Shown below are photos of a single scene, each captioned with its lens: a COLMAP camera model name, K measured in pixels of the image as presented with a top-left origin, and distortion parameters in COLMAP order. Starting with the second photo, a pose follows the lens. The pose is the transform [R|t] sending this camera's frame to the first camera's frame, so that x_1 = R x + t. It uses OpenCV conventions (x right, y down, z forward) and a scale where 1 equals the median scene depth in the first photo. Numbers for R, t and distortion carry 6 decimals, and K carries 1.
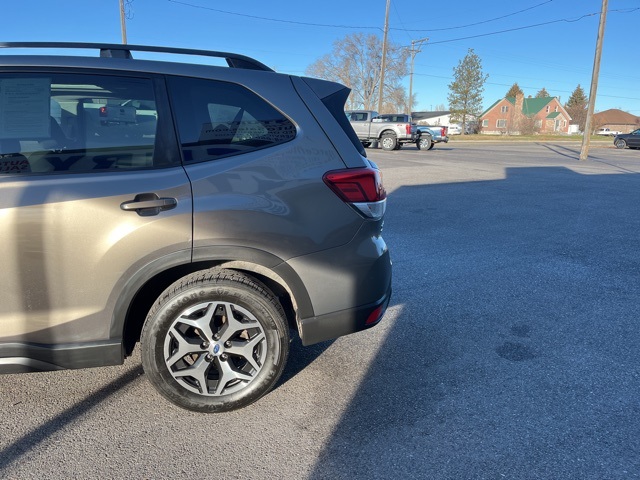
lens RADIAL K [[482.0, 0, 316.1], [0, 482.0, 240.2], [0, 0, 1]] dist [0.068615, -0.090946]
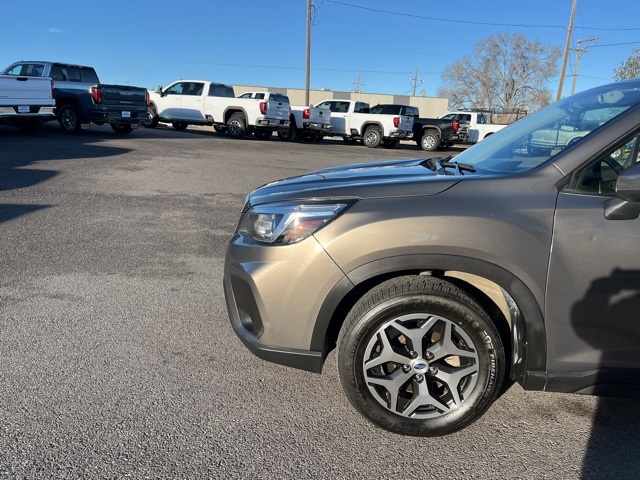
lens RADIAL K [[482.0, 0, 310.0], [0, 482.0, 239.6], [0, 0, 1]] dist [0.068615, -0.090946]
pose [[0.970884, 0.074256, -0.227752, -0.109710], [-0.075622, 0.997133, 0.002735, 0.002078], [0.227302, 0.014568, 0.973715, -0.007534]]
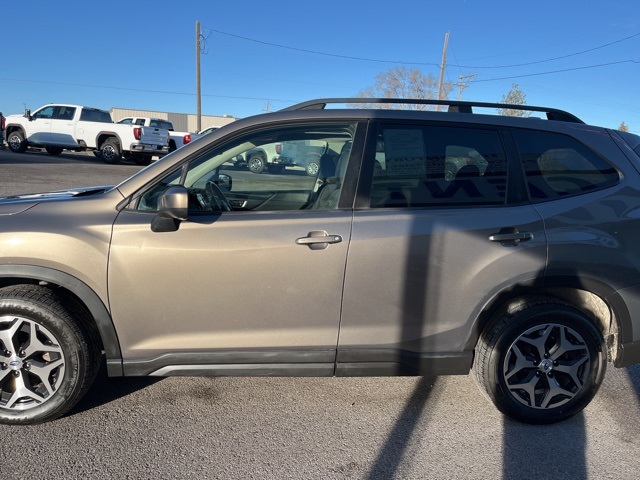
lens RADIAL K [[482.0, 0, 314.3], [0, 482.0, 237.9], [0, 0, 1]] dist [0.068615, -0.090946]
pose [[0.997235, 0.037822, -0.063961, -0.054237], [-0.041728, 0.997273, -0.060877, 0.001430], [0.061484, 0.063378, 0.996094, -0.014507]]
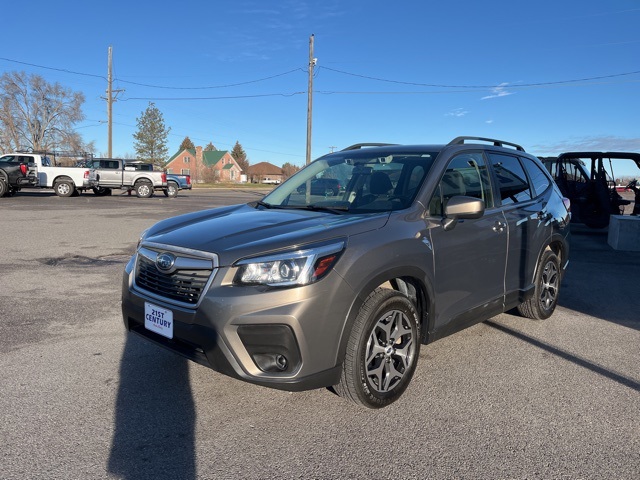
lens RADIAL K [[482.0, 0, 314.4], [0, 482.0, 236.4], [0, 0, 1]] dist [0.068615, -0.090946]
pose [[0.790508, -0.069560, 0.608488, -0.179016], [0.131853, 0.989561, -0.058172, 0.000350], [-0.598090, 0.126217, 0.791428, -0.006094]]
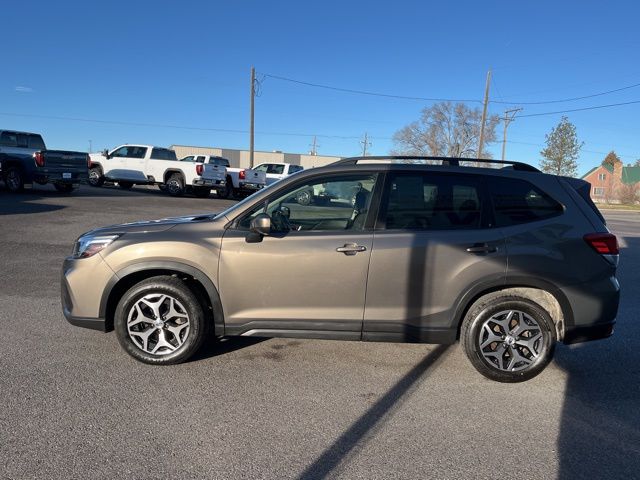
lens RADIAL K [[482.0, 0, 312.6], [0, 482.0, 238.9], [0, 0, 1]] dist [0.068615, -0.090946]
pose [[0.985904, 0.043432, -0.161574, -0.048373], [-0.063124, 0.990909, -0.118809, 0.009764], [0.154944, 0.127334, 0.979683, -0.058453]]
